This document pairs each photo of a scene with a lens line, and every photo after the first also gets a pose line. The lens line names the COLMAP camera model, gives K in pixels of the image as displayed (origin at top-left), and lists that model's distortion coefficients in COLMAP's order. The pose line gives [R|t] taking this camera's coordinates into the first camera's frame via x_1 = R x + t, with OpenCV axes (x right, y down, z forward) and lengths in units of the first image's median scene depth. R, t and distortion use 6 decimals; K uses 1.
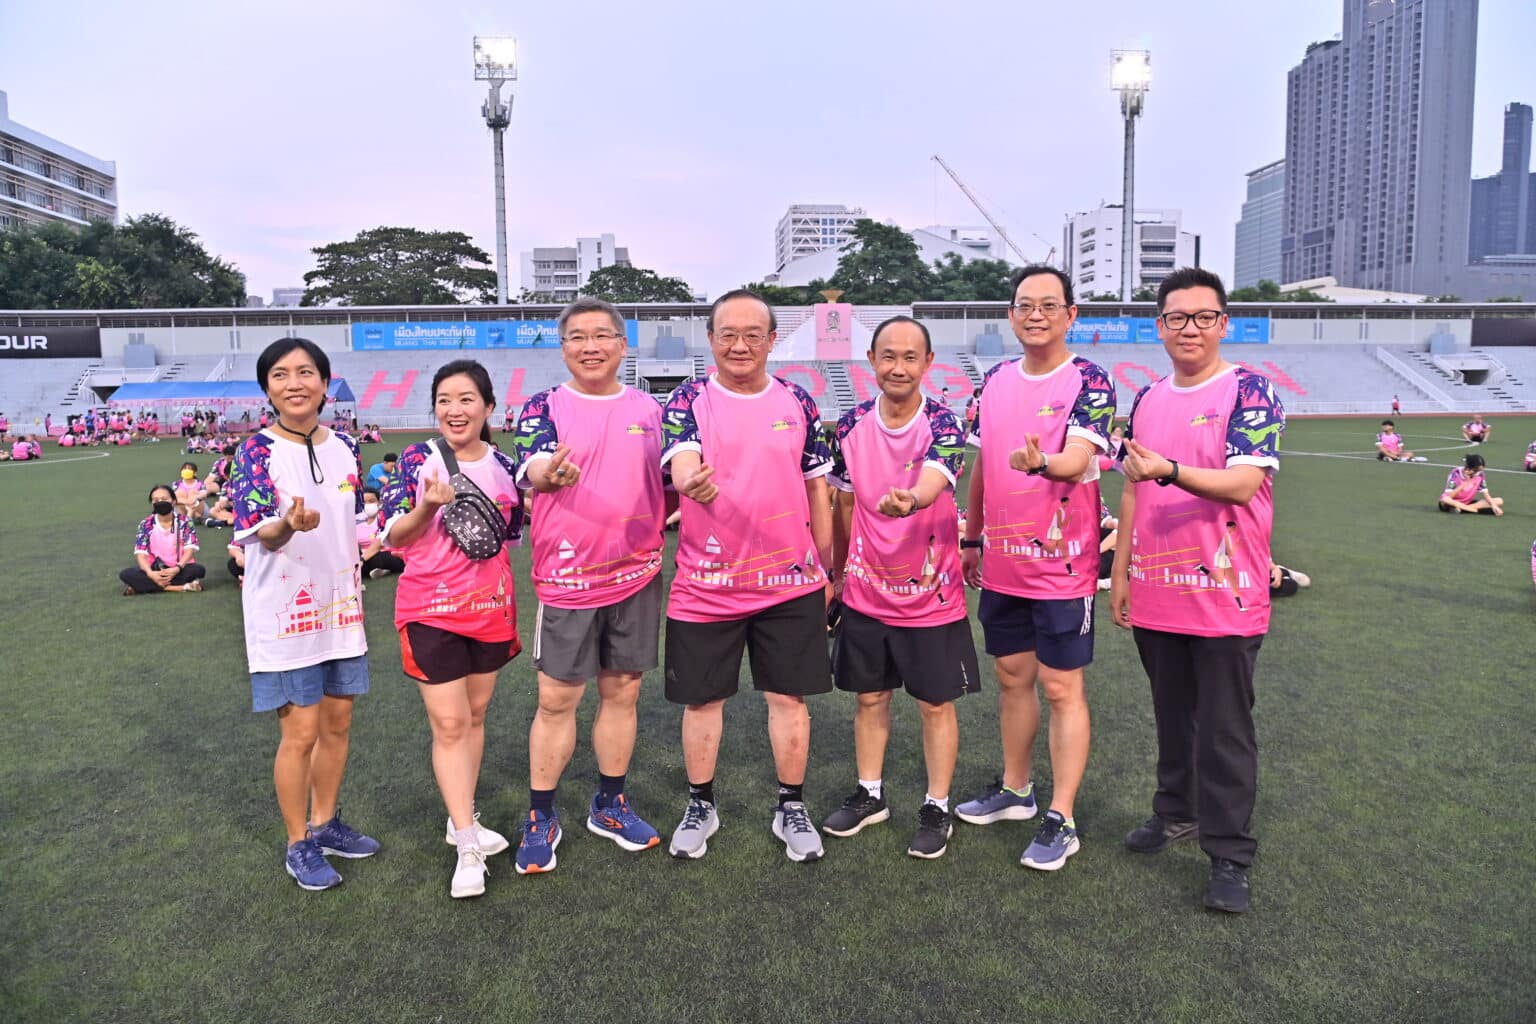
lens RADIAL K [[1037.1, 0, 768.0], [0, 1037.1, 512.0], [0, 0, 1]] dist [-0.083155, -0.001925]
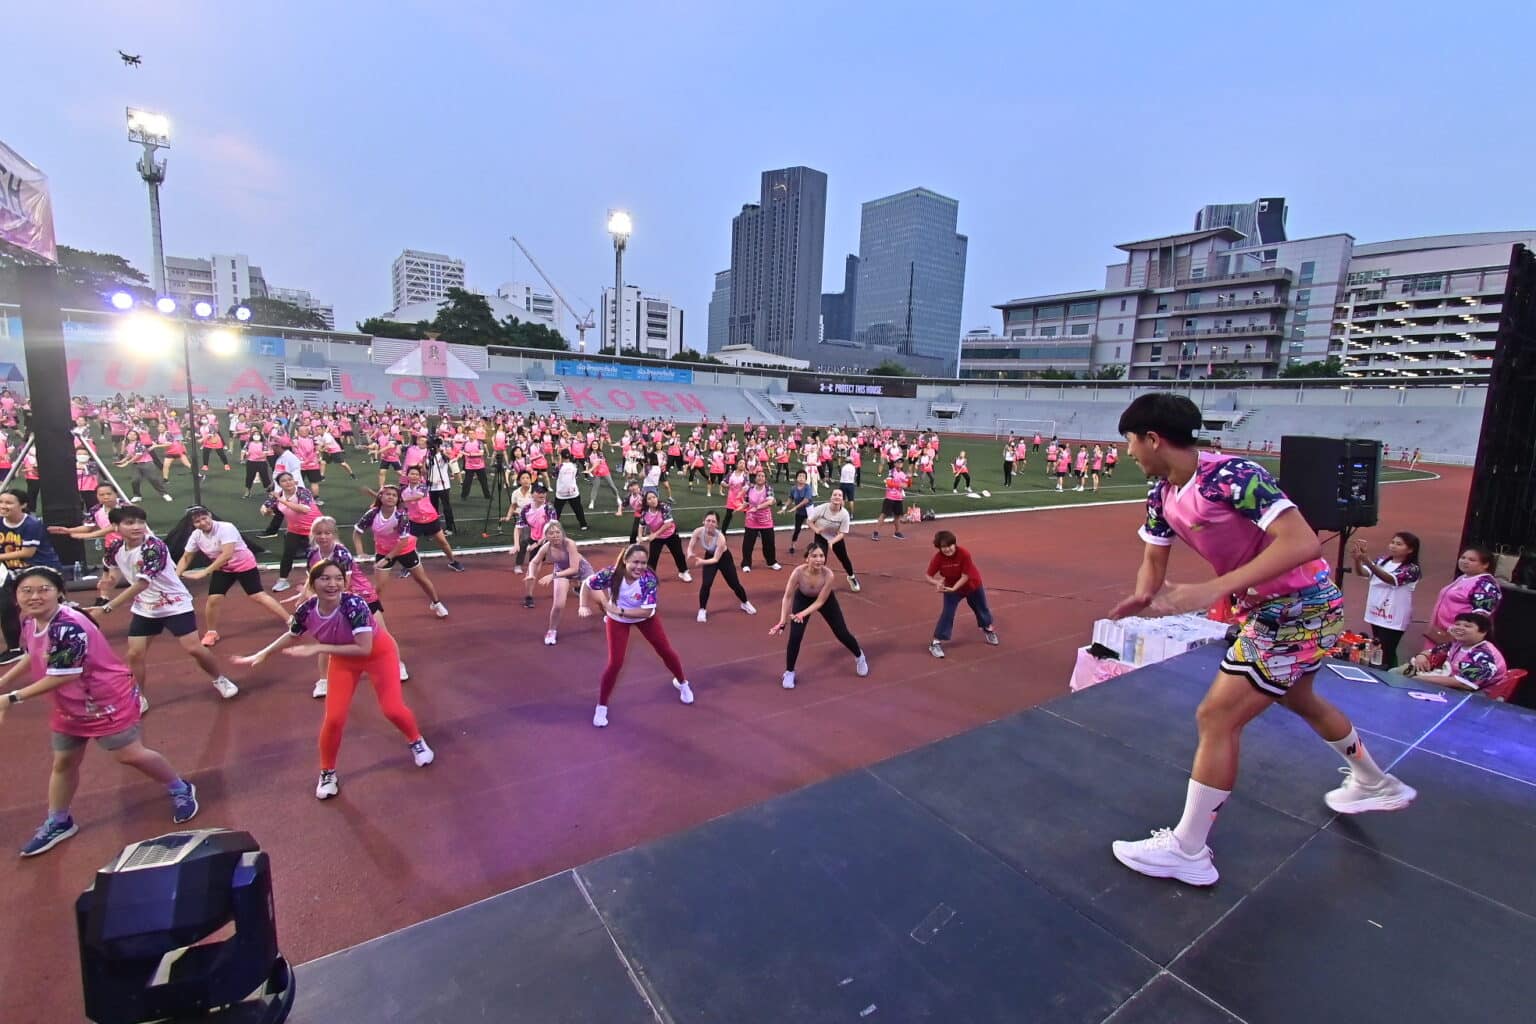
lens RADIAL K [[676.0, 0, 768.0], [0, 676.0, 512.0], [0, 0, 1]] dist [0.000055, -0.000287]
pose [[0.873375, -0.019402, 0.486662, 0.000806], [-0.005658, 0.998735, 0.049971, 0.007283], [-0.487015, -0.046397, 0.872160, -0.168550]]
